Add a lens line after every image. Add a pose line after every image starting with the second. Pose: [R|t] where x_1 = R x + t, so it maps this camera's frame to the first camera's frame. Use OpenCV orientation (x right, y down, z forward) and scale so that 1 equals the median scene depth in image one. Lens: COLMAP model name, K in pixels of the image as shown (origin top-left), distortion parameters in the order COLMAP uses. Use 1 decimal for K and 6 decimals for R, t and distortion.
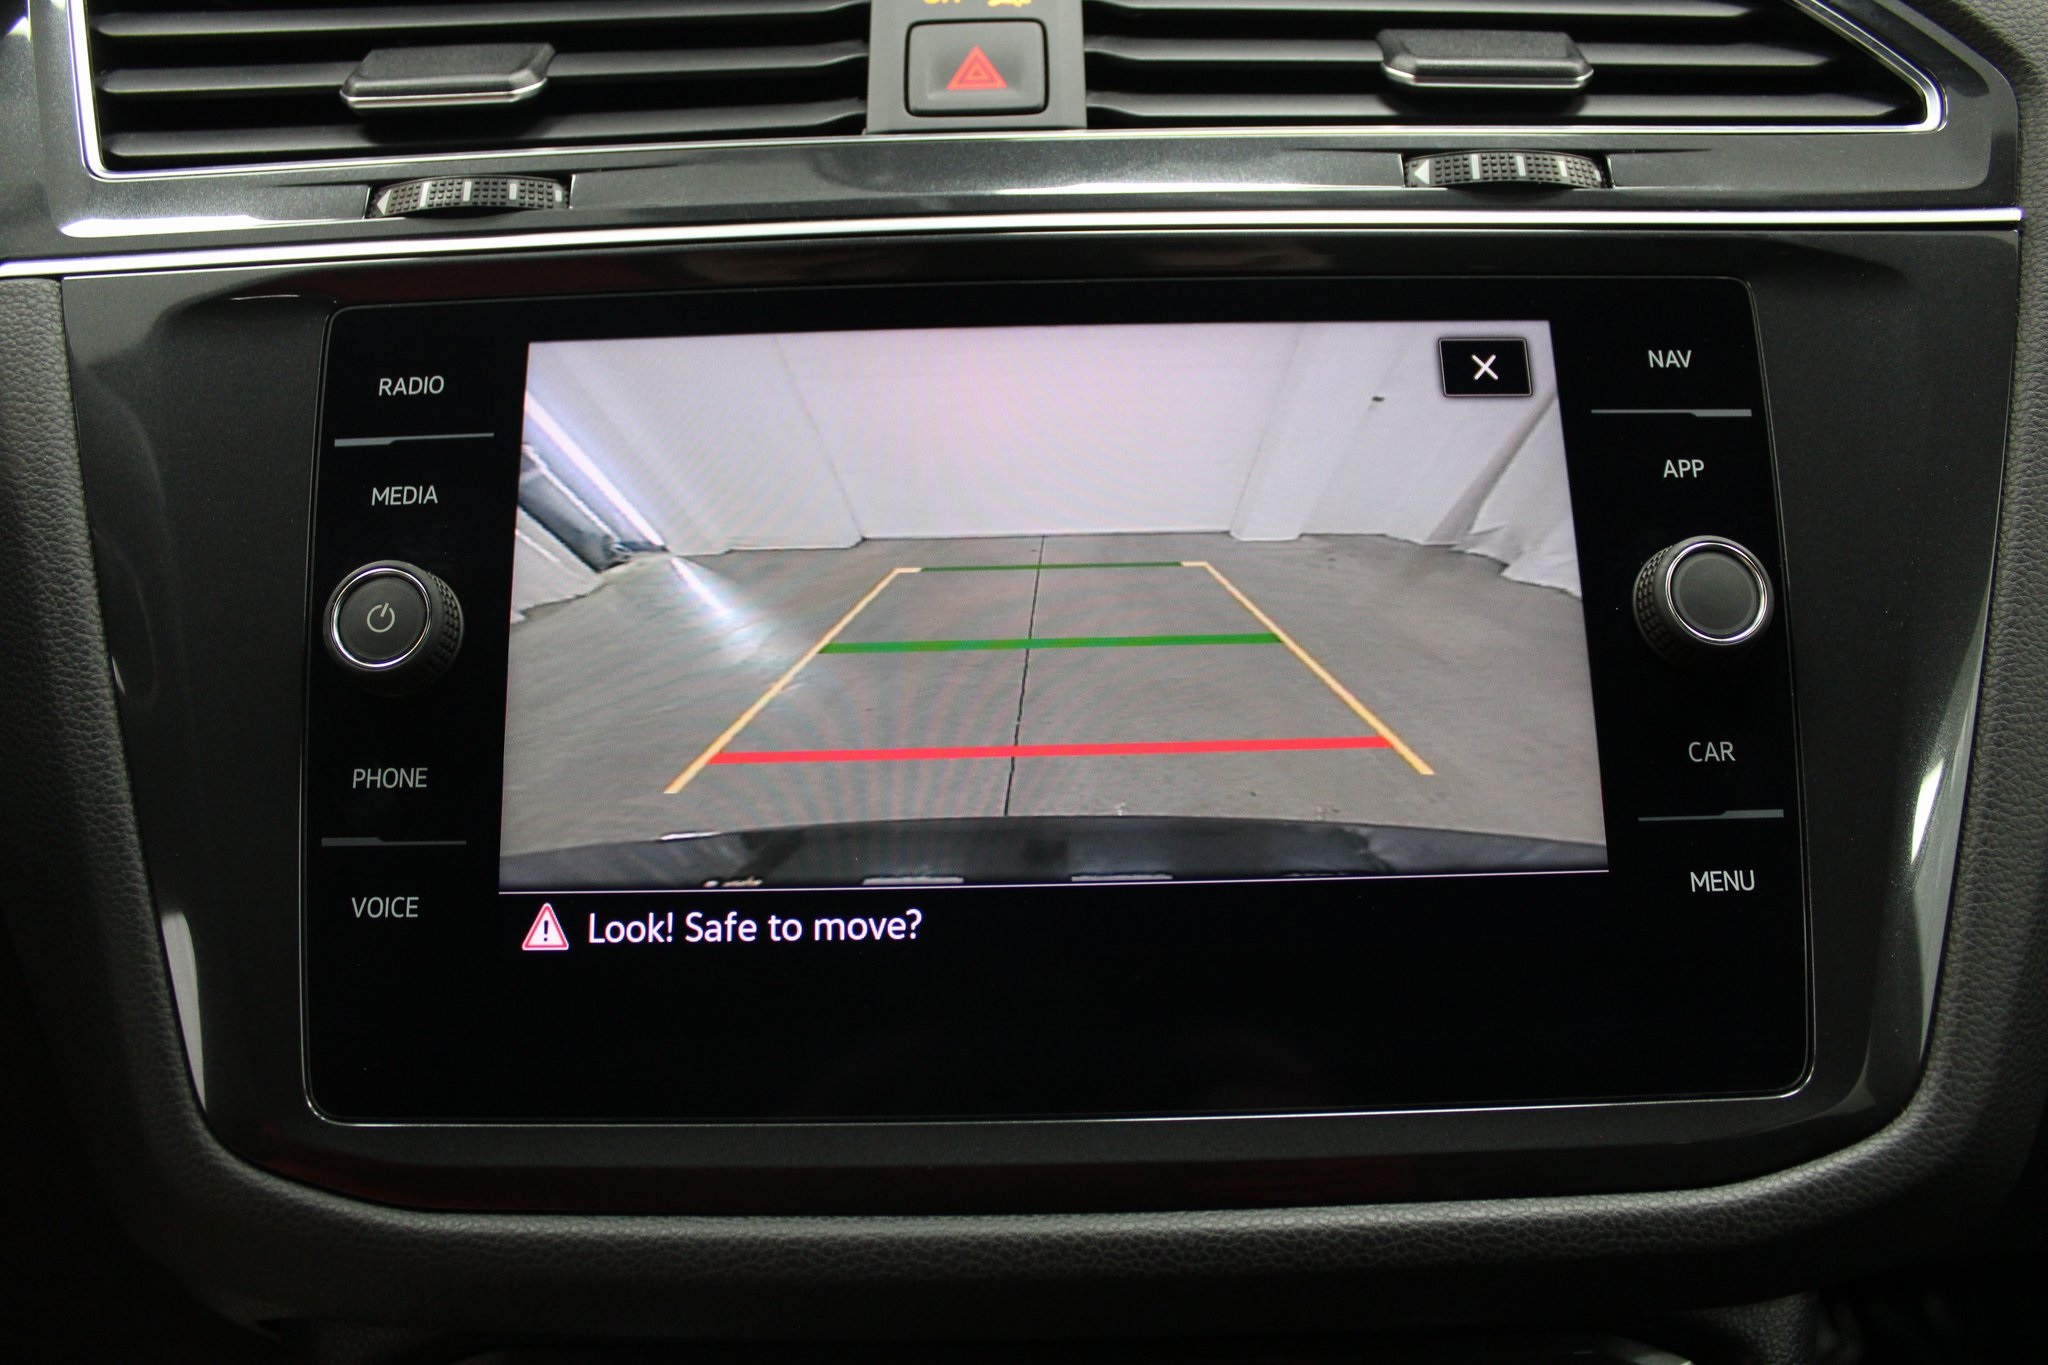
lens RADIAL K [[1640.6, 0, 1022.2], [0, 1640.6, 676.6], [0, 0, 1]] dist [-0.133557, 0.073866]
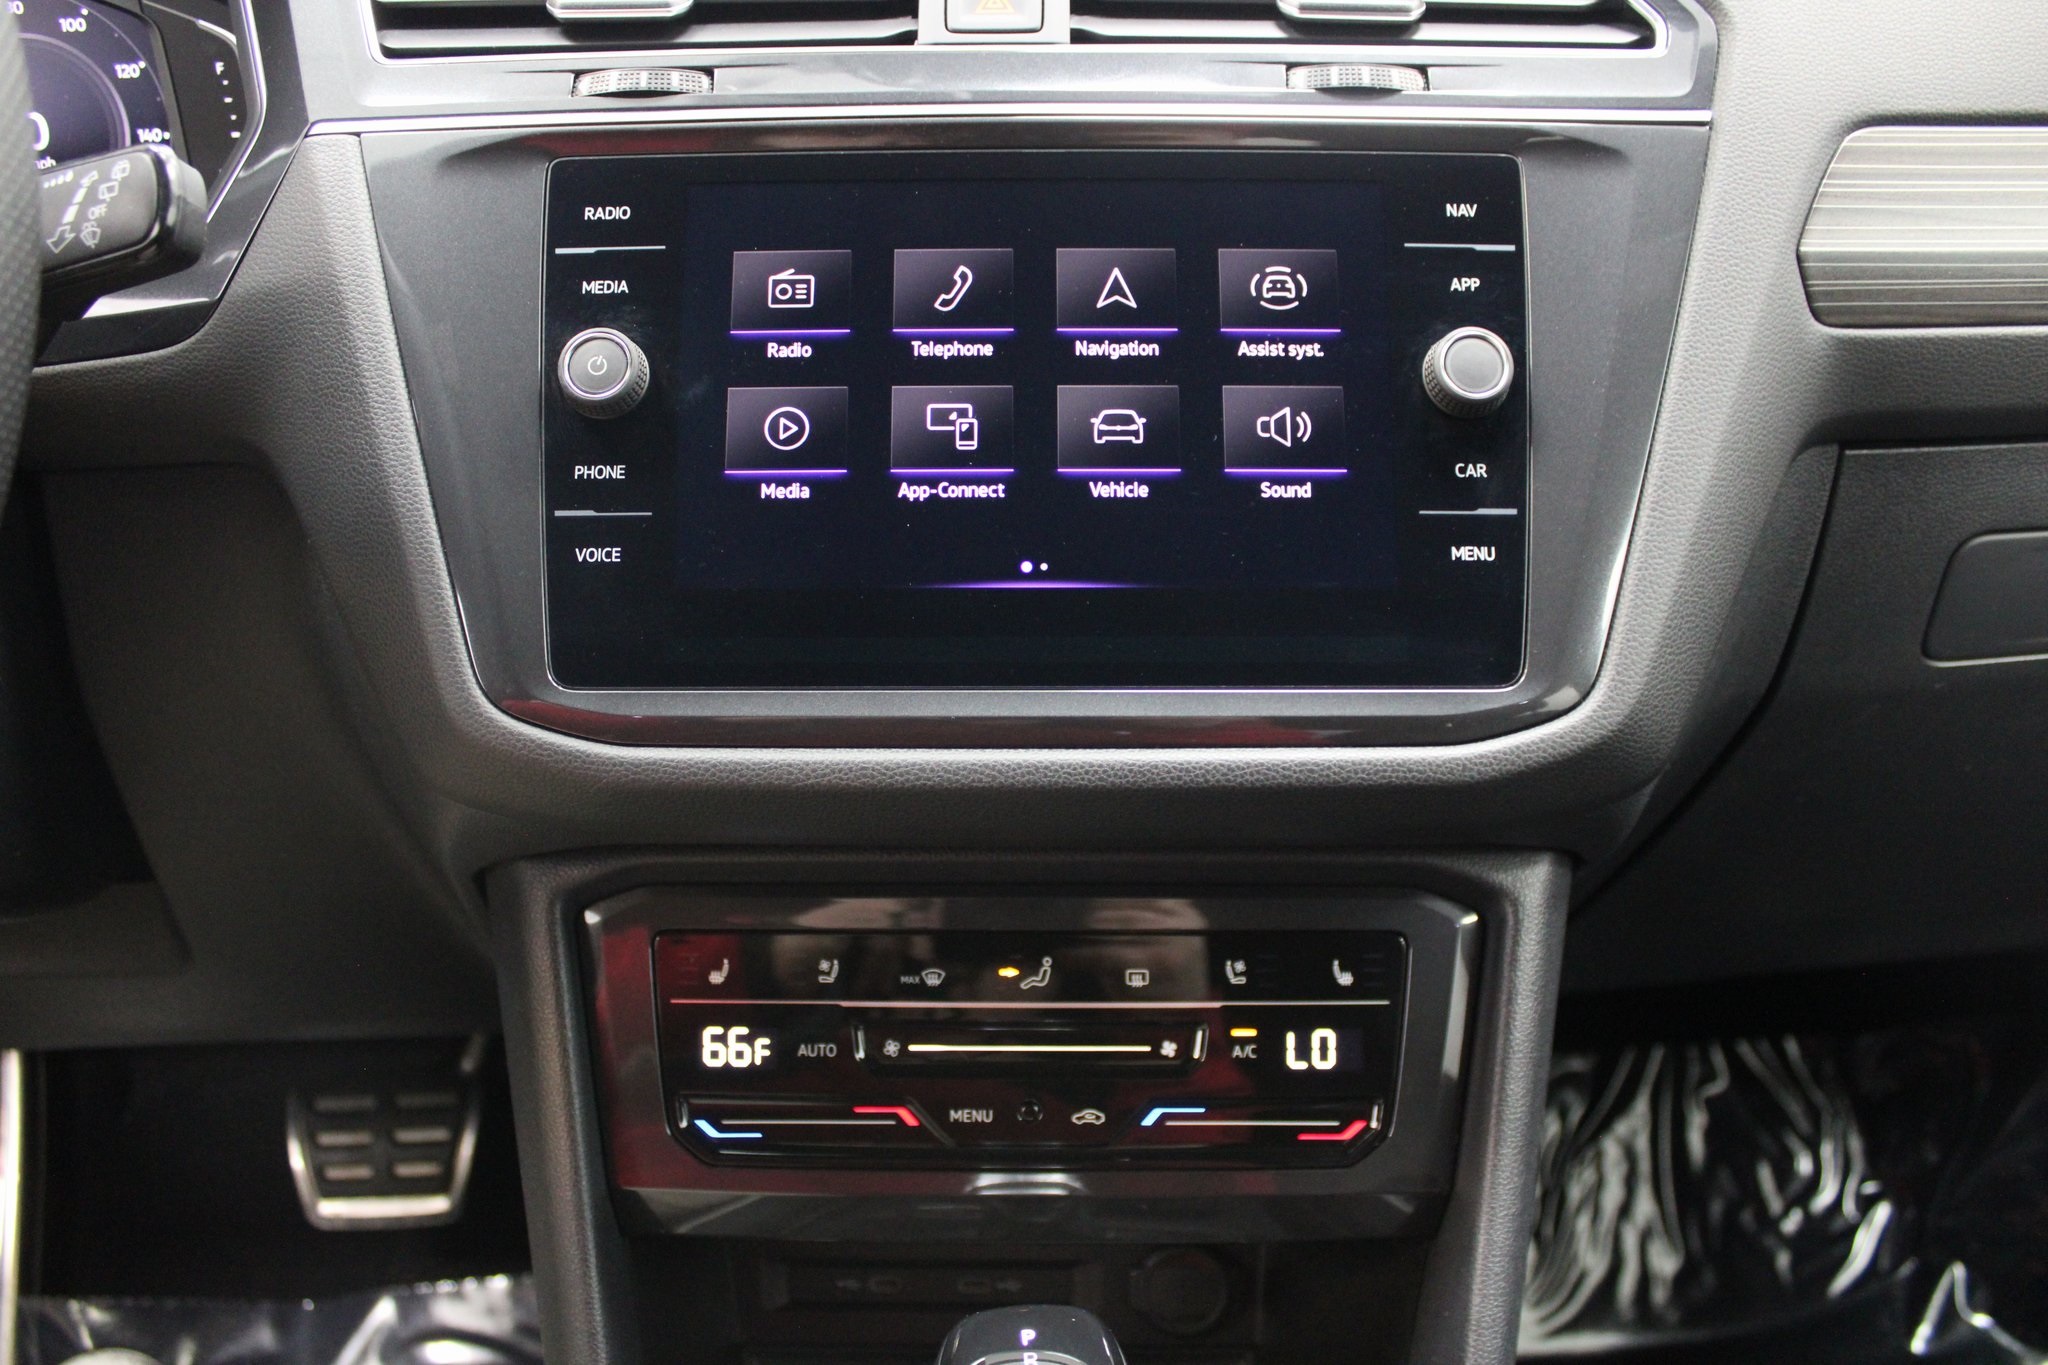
lens RADIAL K [[1712.3, 0, 1020.5], [0, 1712.3, 682.1], [0, 0, 1]] dist [-0.141343, 0.096855]
pose [[0.999823, 0.018801, -0.000866, 0.008732], [-0.018683, 0.996985, 0.075310, 0.132438], [0.002280, -0.075280, 0.997160, -0.606944]]
